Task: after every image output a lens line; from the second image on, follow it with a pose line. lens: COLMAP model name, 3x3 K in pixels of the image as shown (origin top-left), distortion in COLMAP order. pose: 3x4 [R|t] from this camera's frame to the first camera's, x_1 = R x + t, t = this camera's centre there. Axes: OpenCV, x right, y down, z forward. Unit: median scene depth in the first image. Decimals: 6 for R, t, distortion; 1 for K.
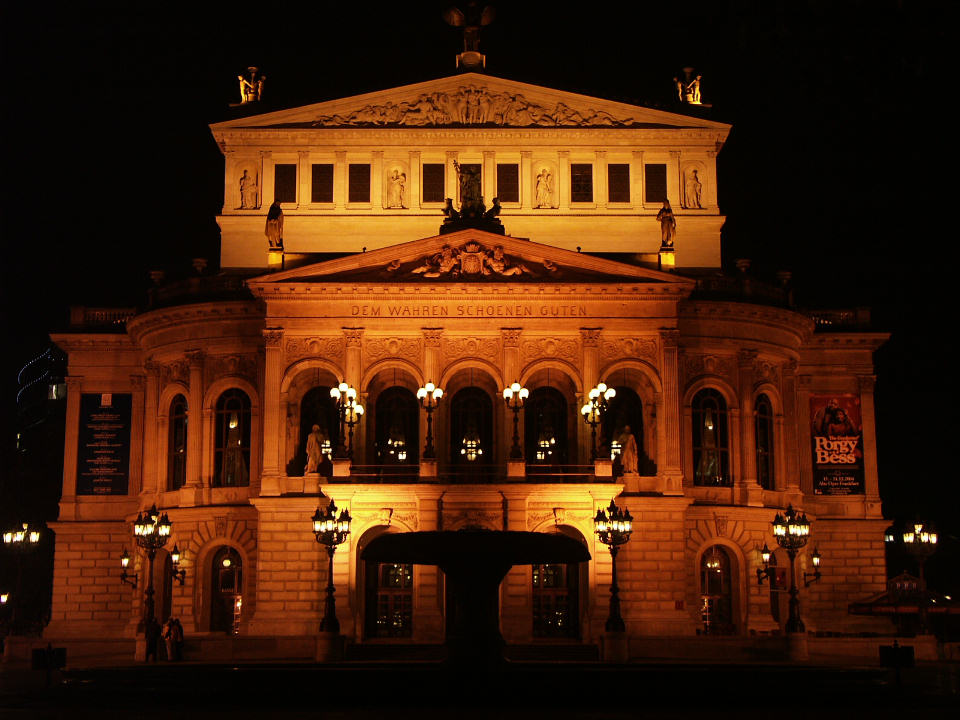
lens RADIAL K [[1386.9, 0, 480.0], [0, 1386.9, 360.0], [0, 0, 1]] dist [0.038703, 0.066315]
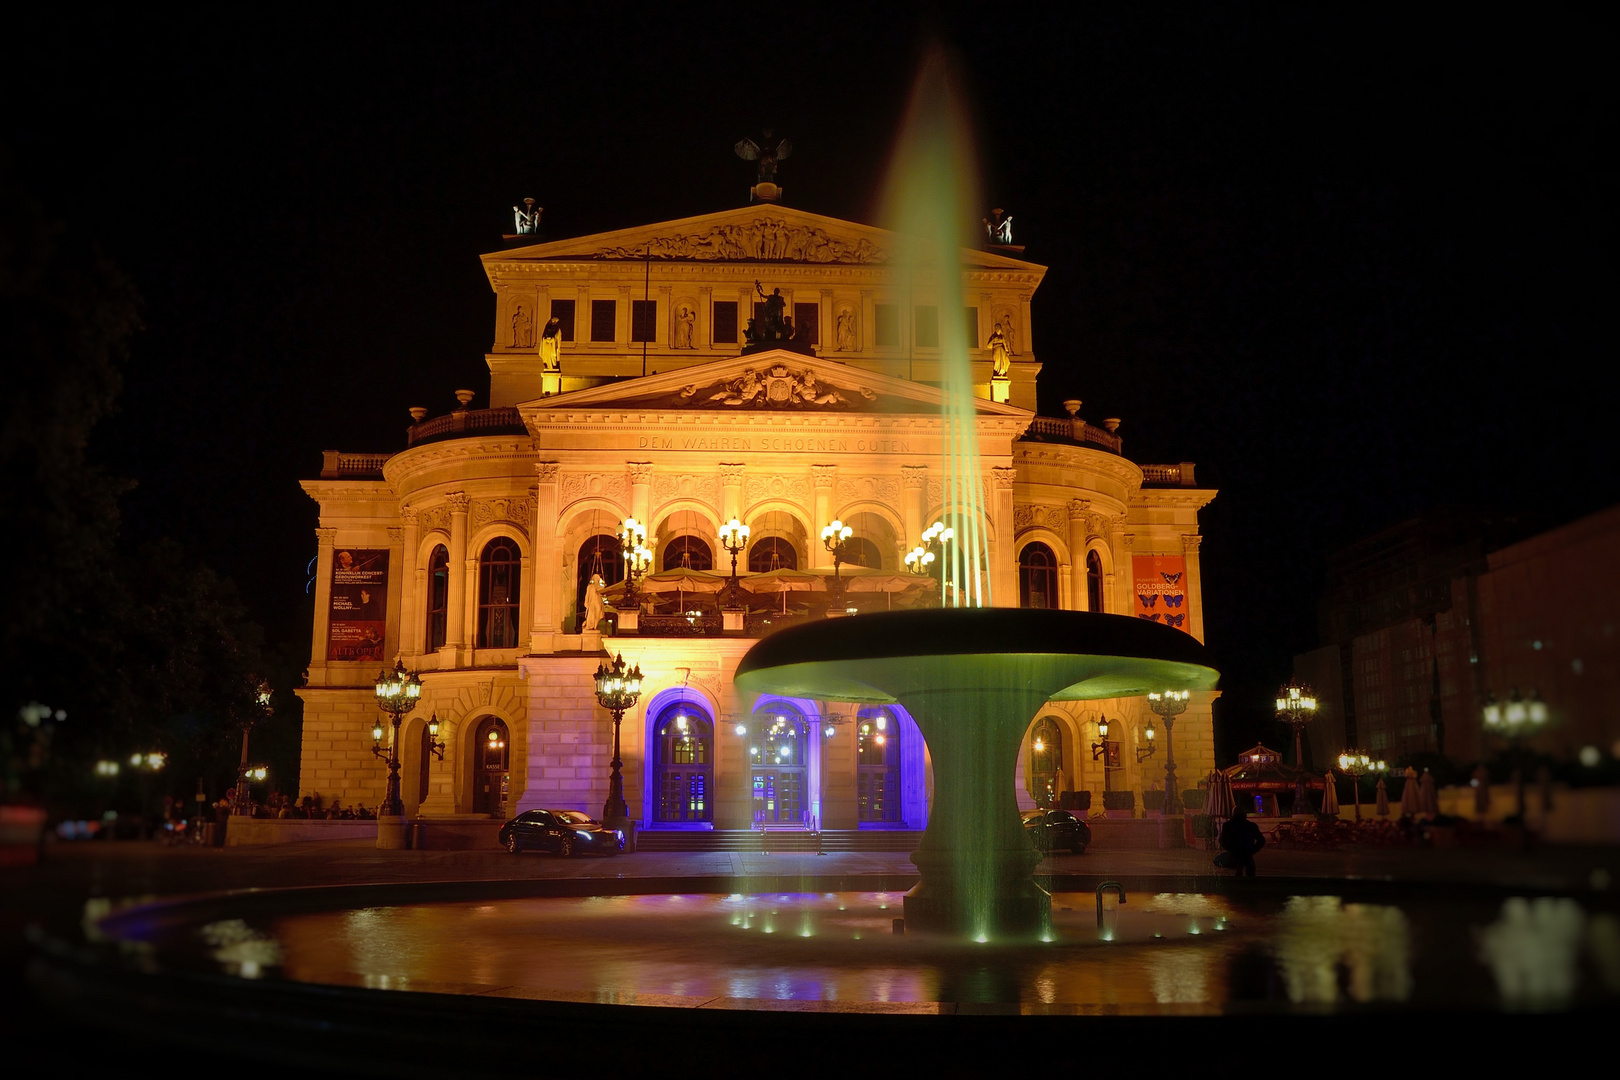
lens RADIAL K [[1317.0, 0, 810.0], [0, 1317.0, 540.0], [0, 0, 1]] dist [-0.070902, 0.000647]
pose [[0.998663, 0.009113, 0.050881, -0.025362], [-0.008587, 0.999908, -0.010544, 0.030171], [-0.050972, 0.010093, 0.998649, 0.166053]]
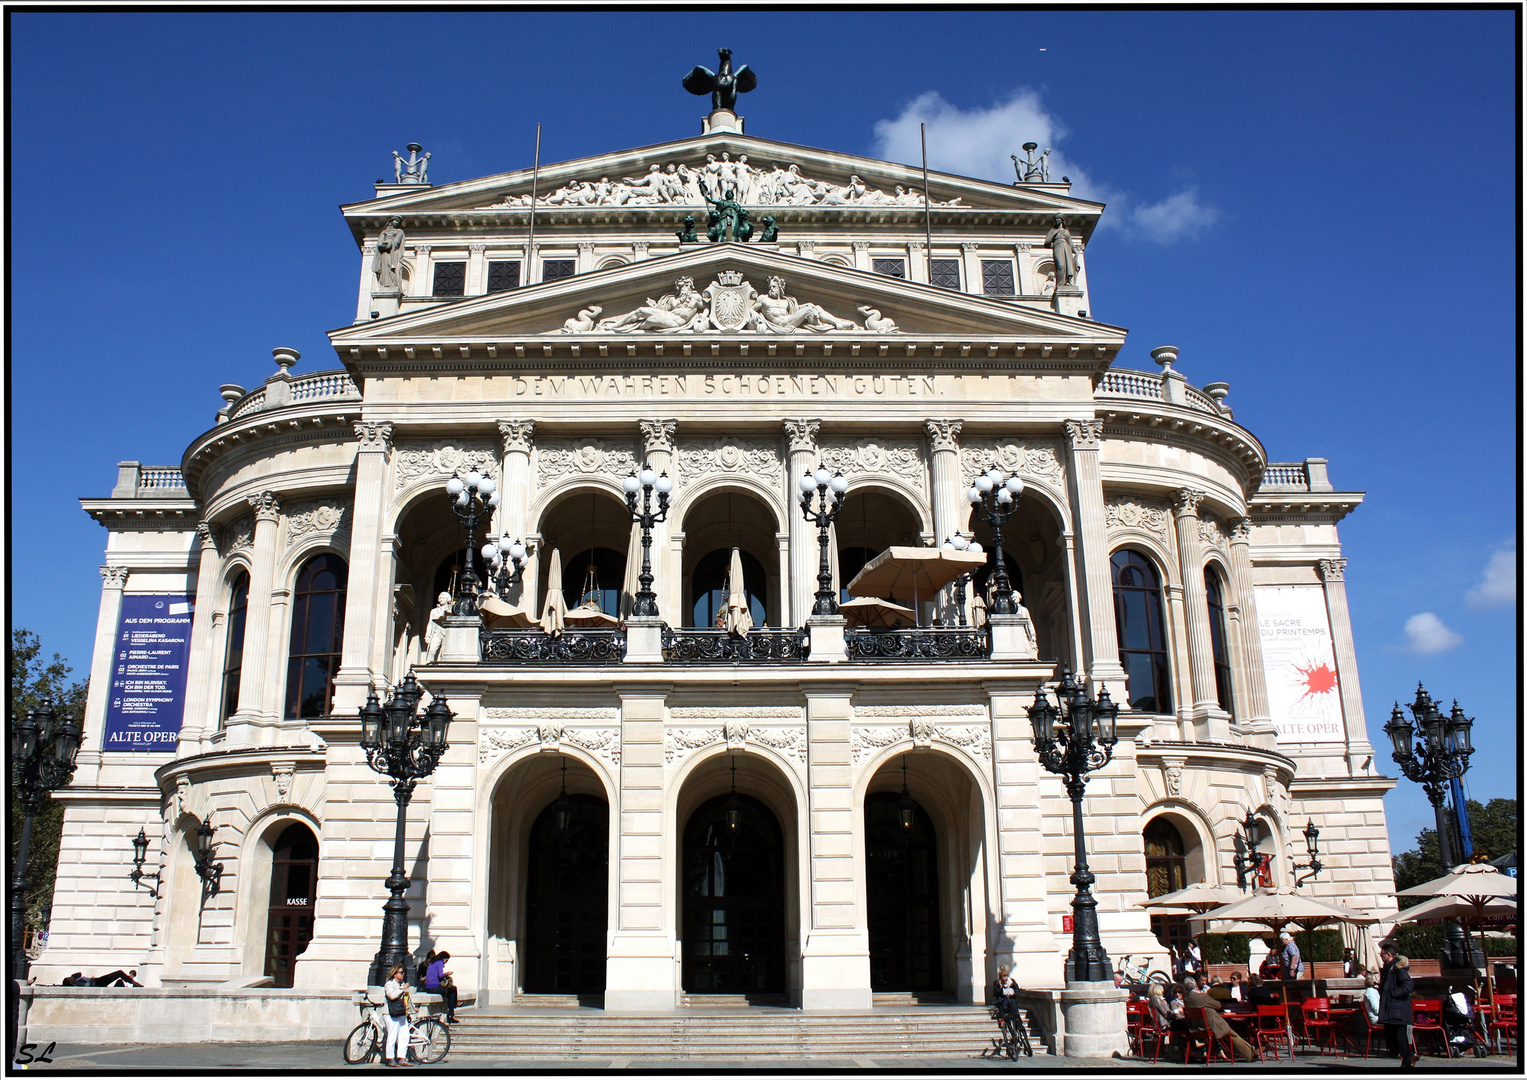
lens RADIAL K [[1411.9, 0, 752.3], [0, 1411.9, 479.9], [0, 0, 1]] dist [-0.100451, 0.014802]
pose [[0.999893, -0.002986, 0.014324, -0.004447], [0.005000, 0.989754, -0.142695, 0.077621], [-0.013751, 0.142751, 0.989663, 0.417307]]
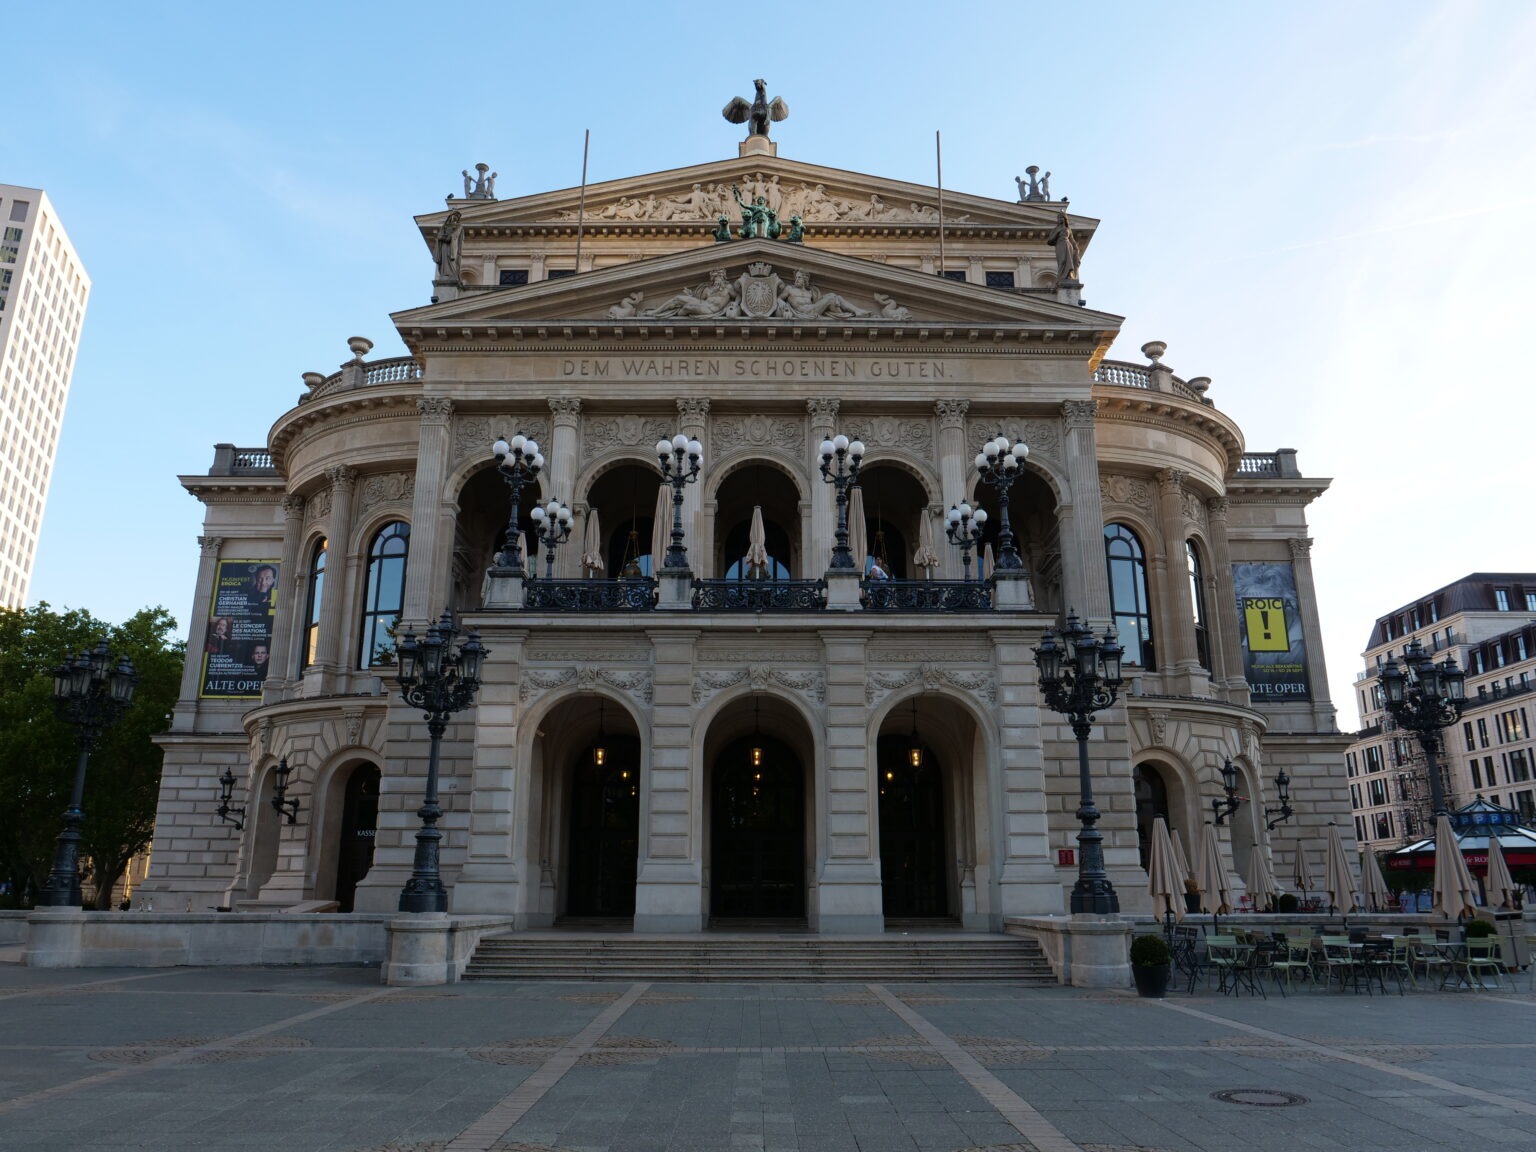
lens RADIAL K [[1174.0, 0, 774.5], [0, 1174.0, 535.6], [0, 0, 1]] dist [0.004722, -0.063034]
pose [[0.999981, 0.003649, 0.005007, -0.000748], [-0.003129, 0.994973, -0.100090, 0.084895], [-0.005347, 0.100072, 0.994966, 0.459872]]
